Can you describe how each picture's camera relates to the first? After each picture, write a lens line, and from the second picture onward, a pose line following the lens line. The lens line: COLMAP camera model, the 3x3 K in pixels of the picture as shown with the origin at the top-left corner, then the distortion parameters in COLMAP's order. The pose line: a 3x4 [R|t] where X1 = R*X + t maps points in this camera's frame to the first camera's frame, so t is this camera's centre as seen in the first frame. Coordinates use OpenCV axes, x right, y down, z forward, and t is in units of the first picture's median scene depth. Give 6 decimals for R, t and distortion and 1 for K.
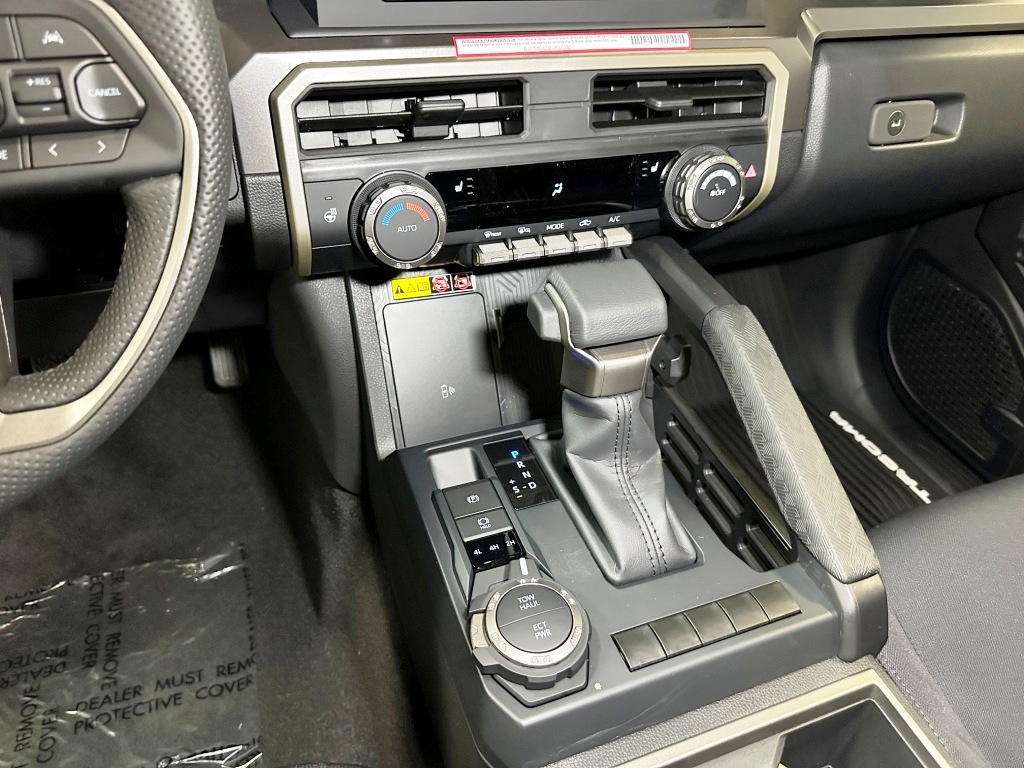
lens RADIAL K [[704.7, 0, 488.9], [0, 704.7, 344.5], [0, 0, 1]] dist [0.056248, -0.108572]
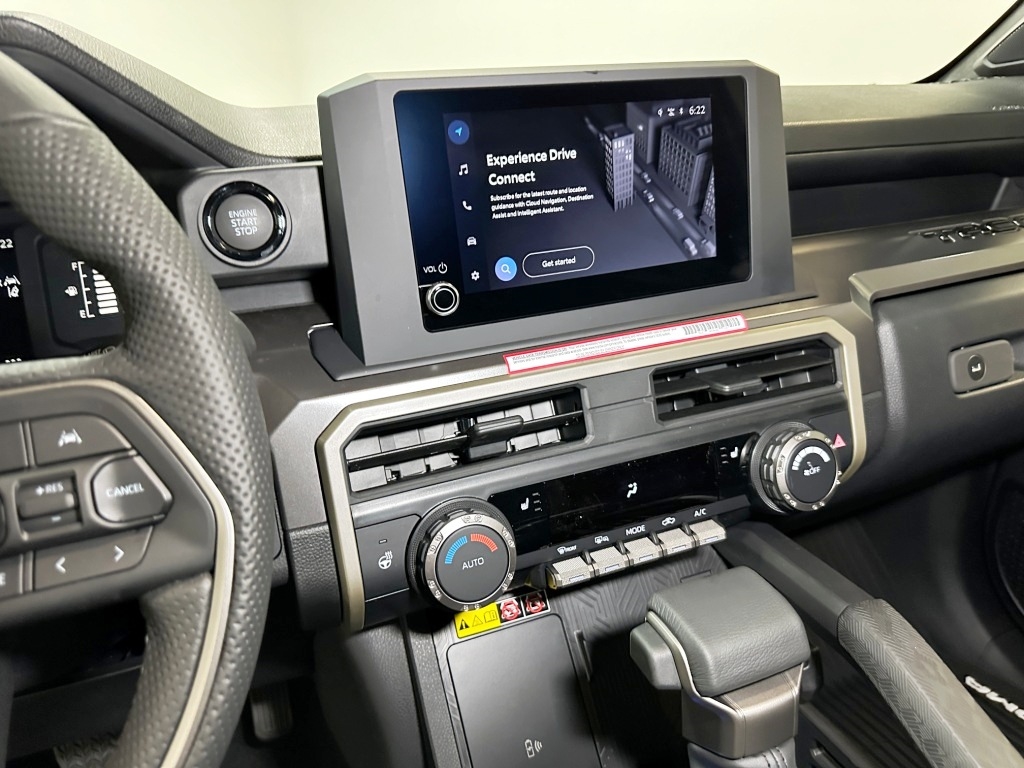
lens RADIAL K [[704.7, 0, 488.9], [0, 704.7, 344.5], [0, 0, 1]] dist [0.056248, -0.108572]
pose [[0.990364, -0.134999, -0.030888, -0.033865], [0.113435, 0.918721, -0.378265, -0.080085], [0.079443, 0.371116, 0.925182, 0.100552]]
